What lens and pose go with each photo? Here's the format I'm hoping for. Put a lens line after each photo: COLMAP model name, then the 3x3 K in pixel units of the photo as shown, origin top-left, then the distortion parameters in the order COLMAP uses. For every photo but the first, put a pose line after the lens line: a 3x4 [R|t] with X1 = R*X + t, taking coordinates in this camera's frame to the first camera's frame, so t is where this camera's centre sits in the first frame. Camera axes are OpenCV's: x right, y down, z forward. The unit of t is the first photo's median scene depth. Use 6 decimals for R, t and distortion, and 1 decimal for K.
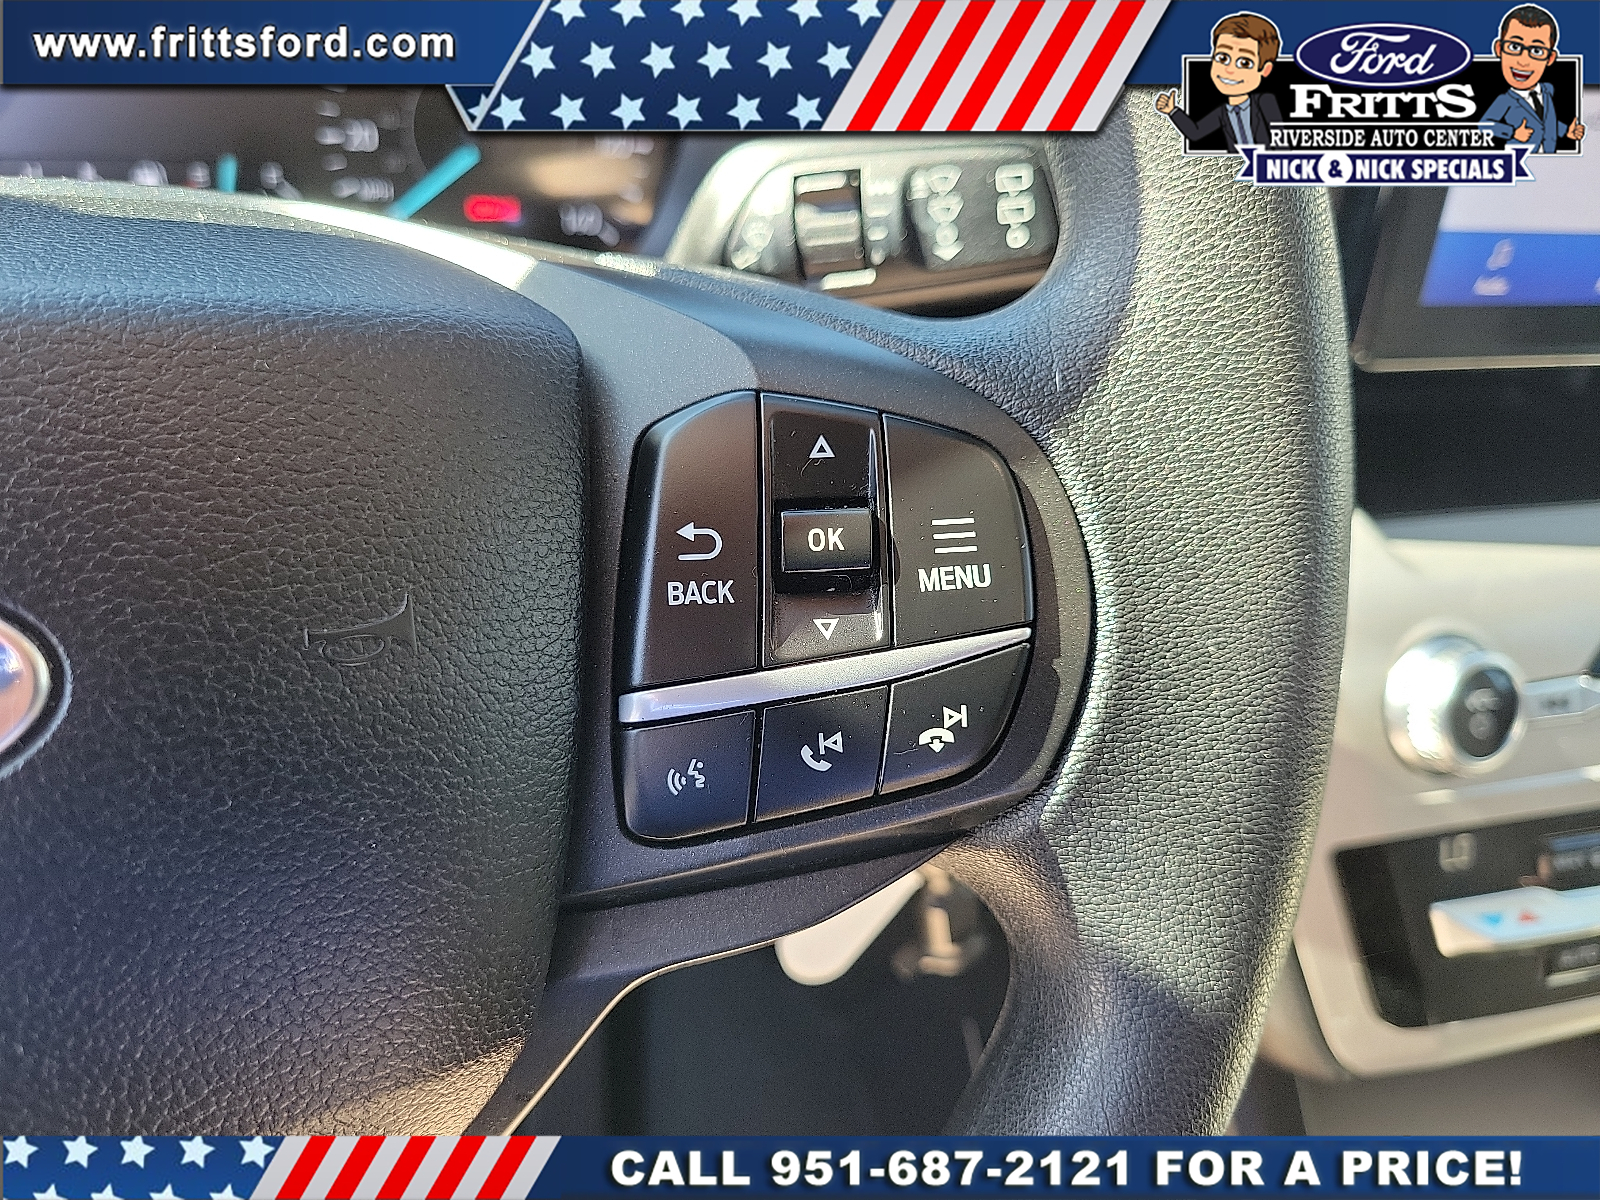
lens RADIAL K [[1241.9, 0, 797.0], [0, 1241.9, 598.9], [0, 0, 1]] dist [0.032311, -0.011219]
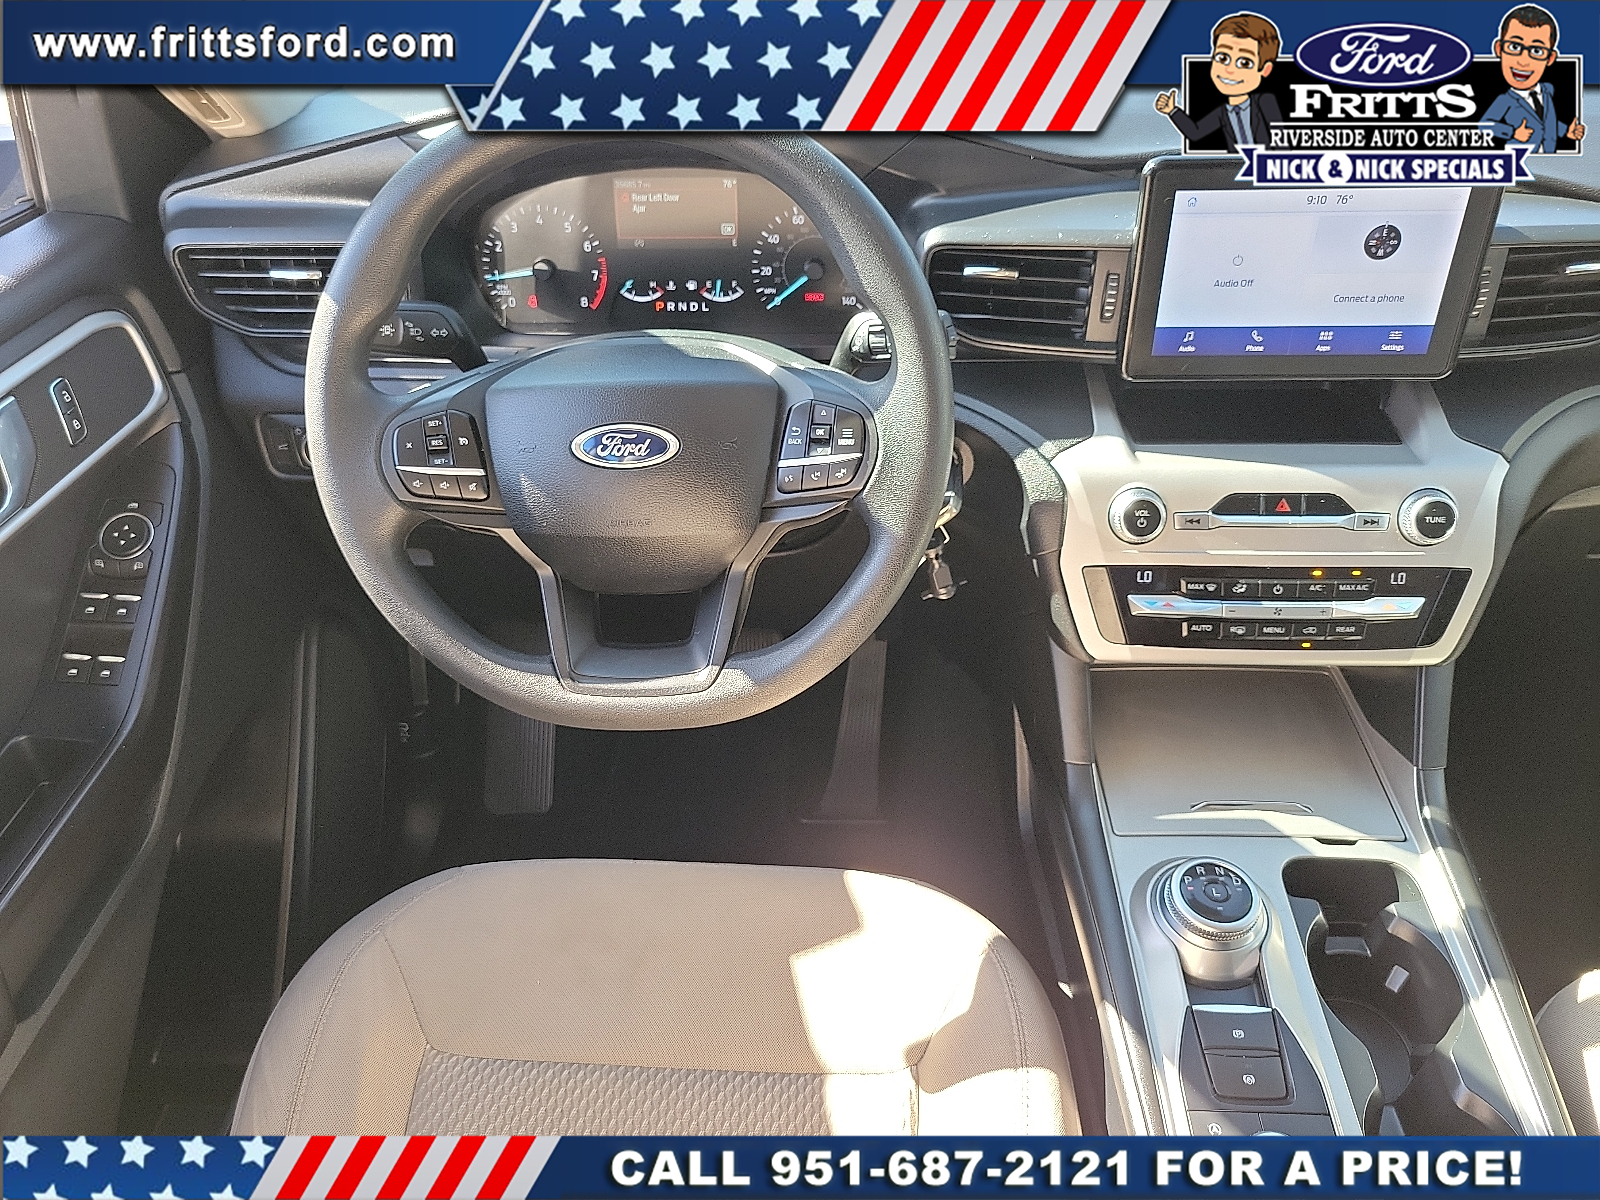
lens RADIAL K [[1241.9, 0, 791.3], [0, 1241.9, 599.0], [0, 0, 1]] dist [0.032311, -0.011219]
pose [[0.934993, 0.109845, -0.337226, 0.750369], [-0.080720, 0.991783, 0.099250, 0.058296], [0.345357, -0.065578, 0.936177, -1.679502]]
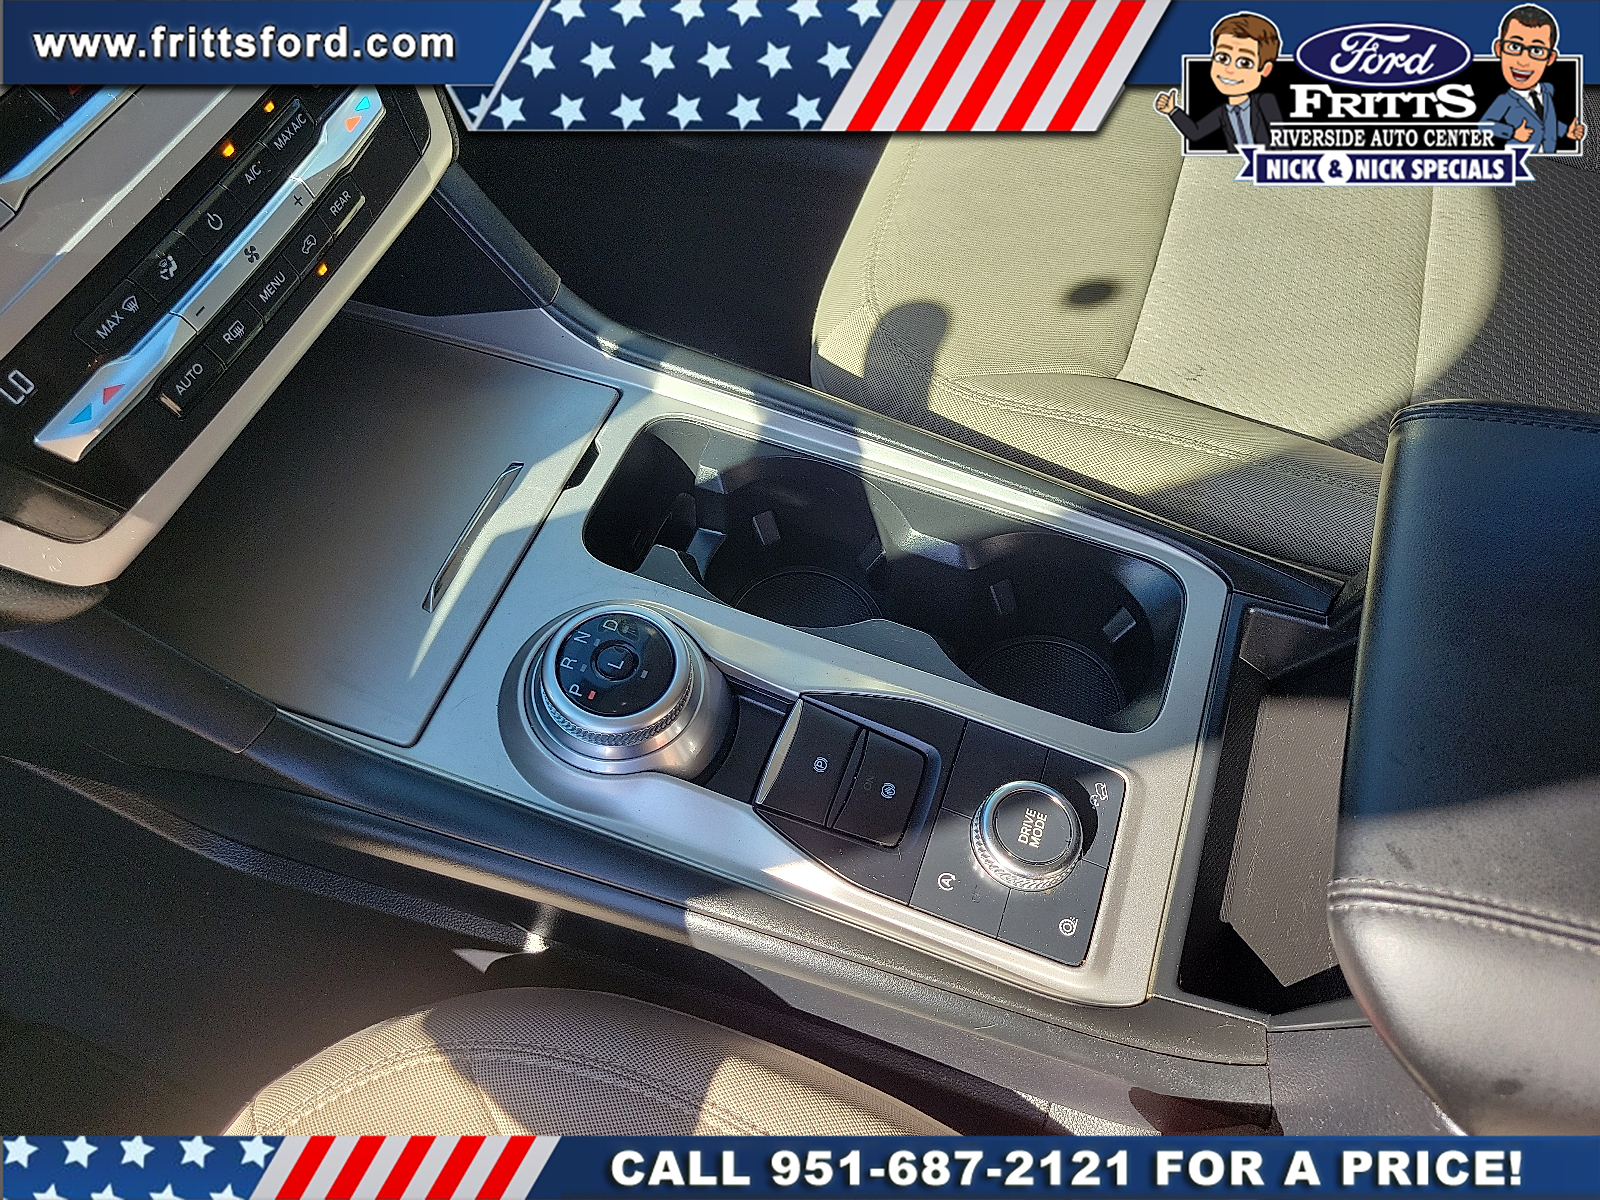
lens RADIAL K [[1241.9, 0, 791.8], [0, 1241.9, 597.3], [0, 0, 1]] dist [0.032311, -0.011219]
pose [[0.606255, -0.722449, 0.332450, 0.462448], [0.504519, 0.672532, 0.541443, 0.072789], [-0.614748, -0.160525, 0.772215, -0.355355]]
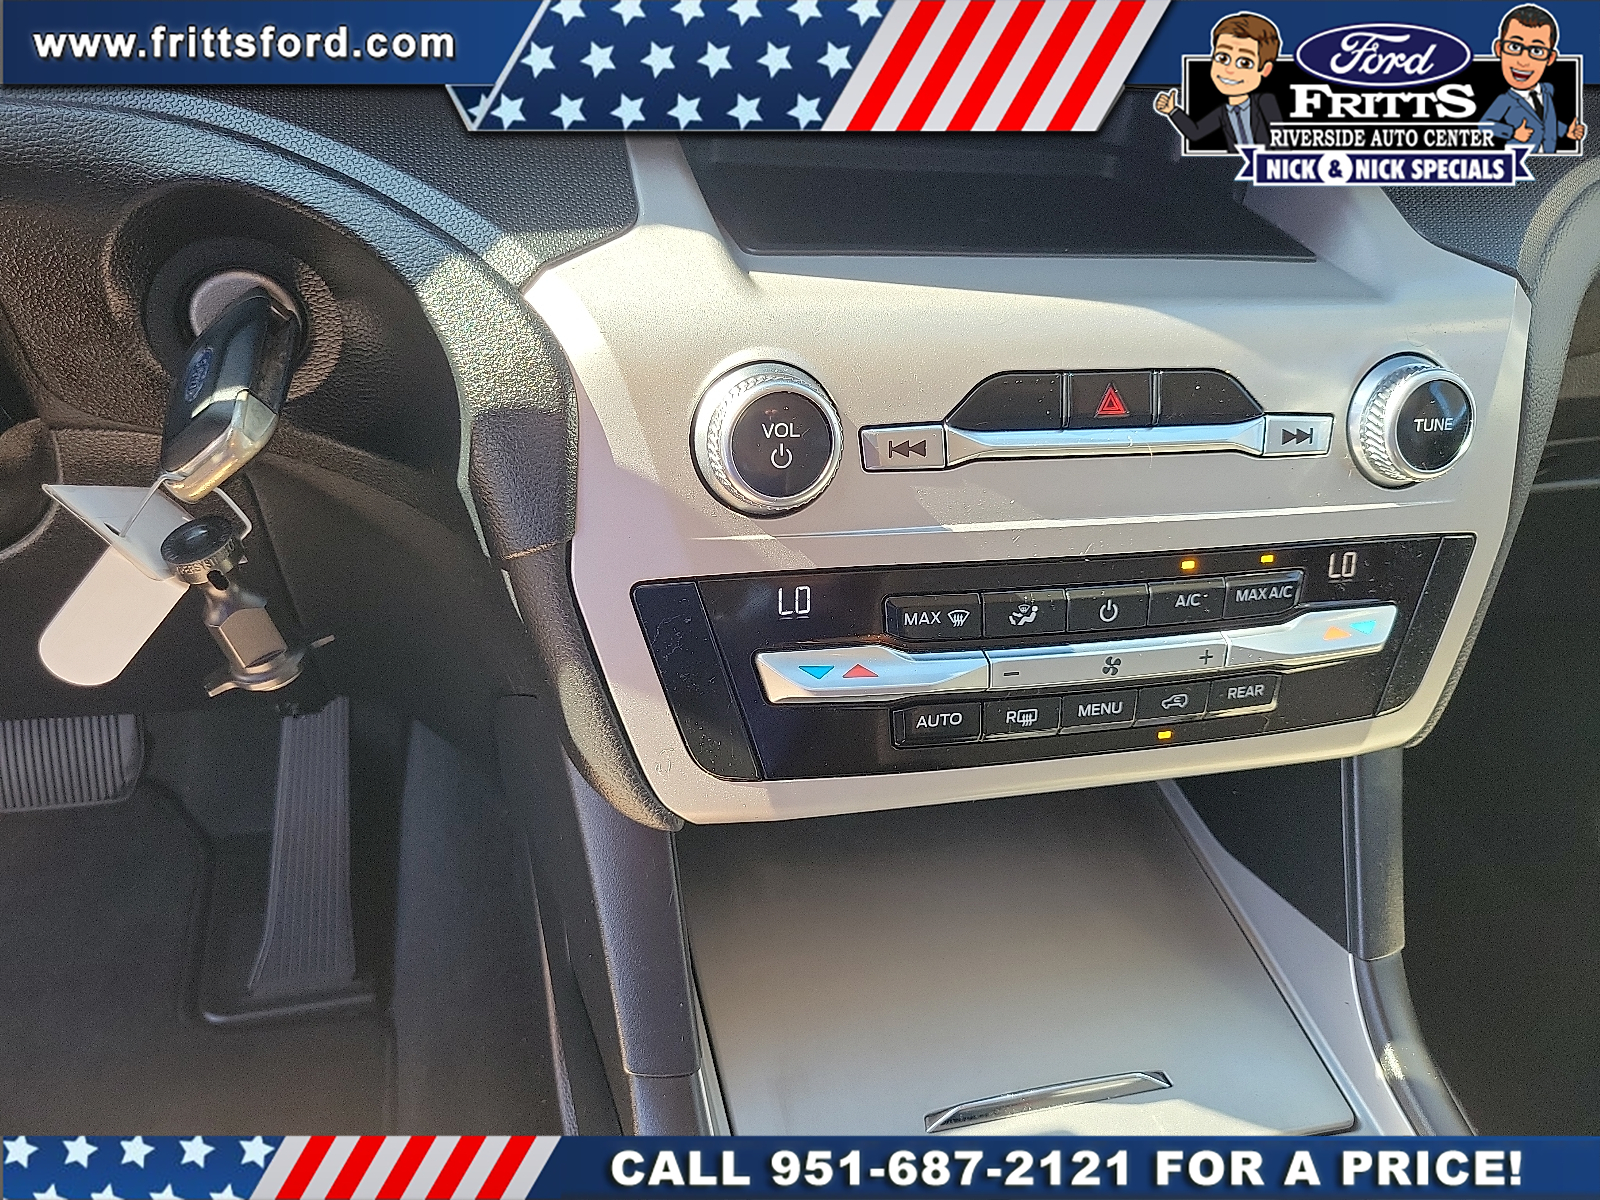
lens RADIAL K [[1241.9, 0, 794.6], [0, 1241.9, 601.6], [0, 0, 1]] dist [0.032311, -0.011219]
pose [[0.998616, 0.048216, -0.020997, 0.577388], [-0.045602, 0.992778, 0.110960, 0.102569], [0.026195, -0.109849, 0.993603, 0.061025]]
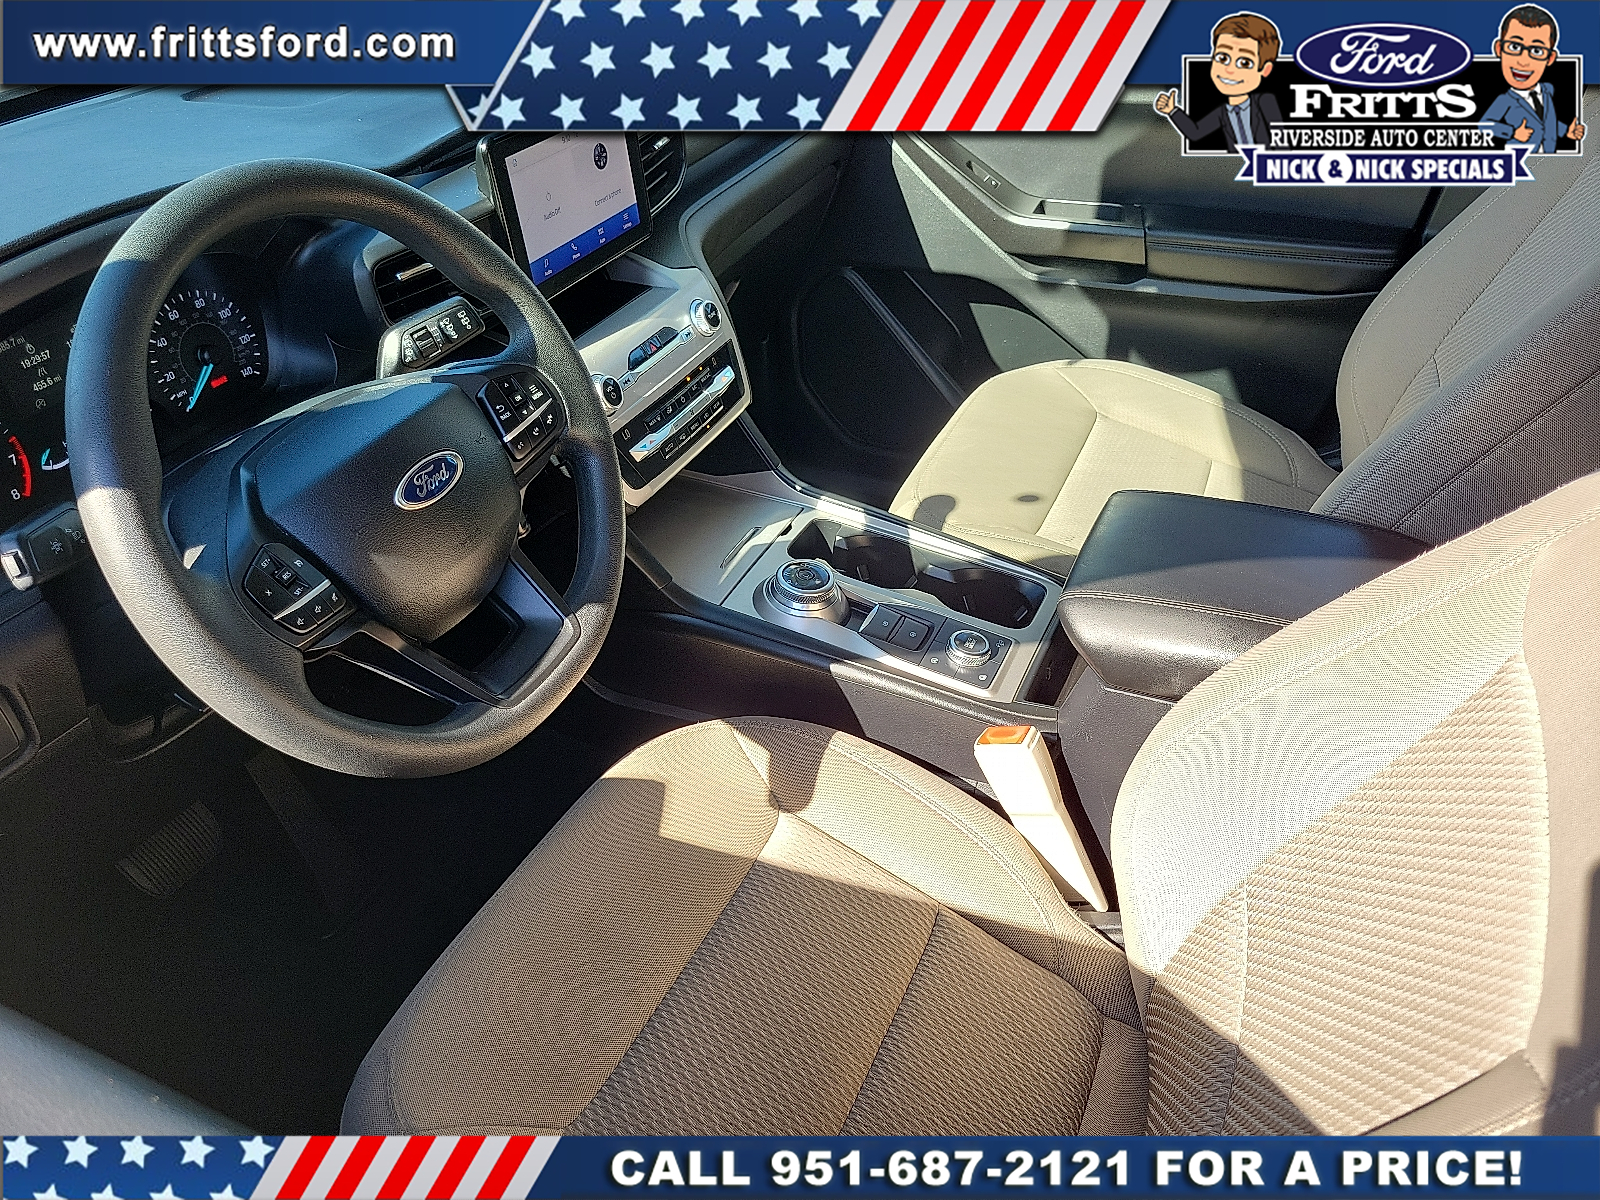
lens RADIAL K [[1241.9, 0, 804.4], [0, 1241.9, 605.3], [0, 0, 1]] dist [0.032311, -0.011219]
pose [[0.662880, -0.515231, 0.543256, -1.255826], [0.450496, 0.854003, 0.260254, -0.060254], [-0.598033, 0.072218, 0.798211, -1.999987]]
